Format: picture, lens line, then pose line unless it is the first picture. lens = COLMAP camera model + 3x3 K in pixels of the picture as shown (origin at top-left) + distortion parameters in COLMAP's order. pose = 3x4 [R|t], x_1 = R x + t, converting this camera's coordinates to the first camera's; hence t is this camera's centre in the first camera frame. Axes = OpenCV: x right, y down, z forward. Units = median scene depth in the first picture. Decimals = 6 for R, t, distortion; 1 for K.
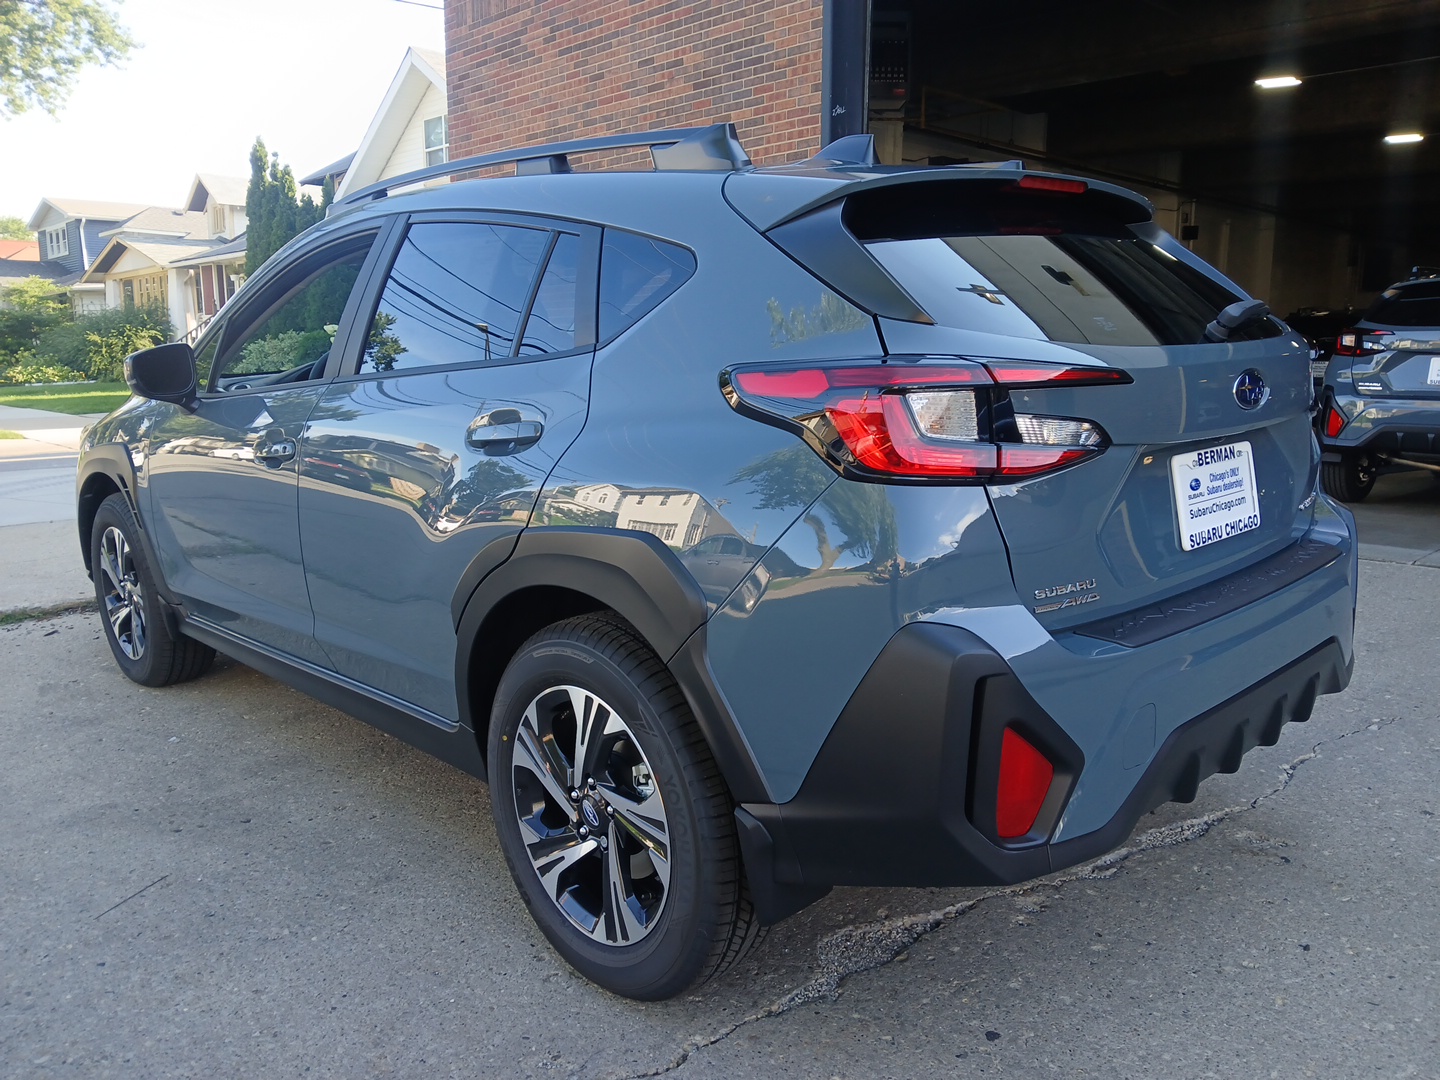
lens RADIAL K [[1123.4, 0, 730.9], [0, 1123.4, 536.0], [0, 0, 1]] dist [0.016573, -0.042336]
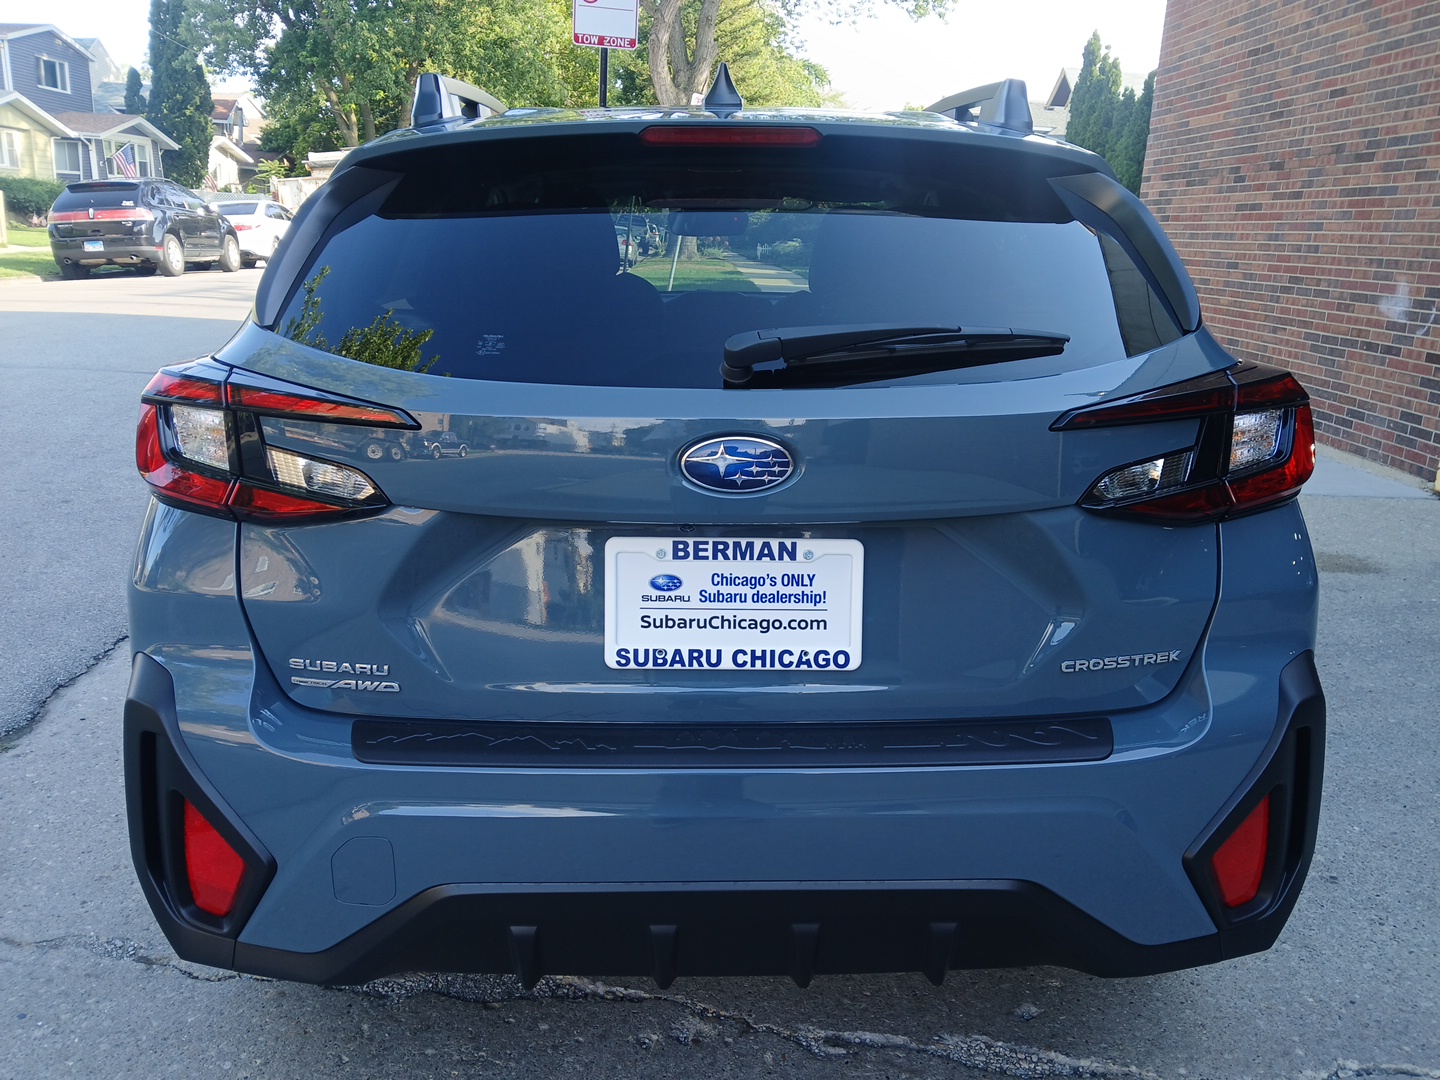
lens RADIAL K [[1123.4, 0, 719.0], [0, 1123.4, 543.5], [0, 0, 1]] dist [0.016573, -0.042336]
pose [[0.738429, 0.216298, -0.638700, 0.634870], [-0.154852, 0.976241, 0.151576, -0.131573], [0.656311, -0.013024, 0.754378, 0.340111]]
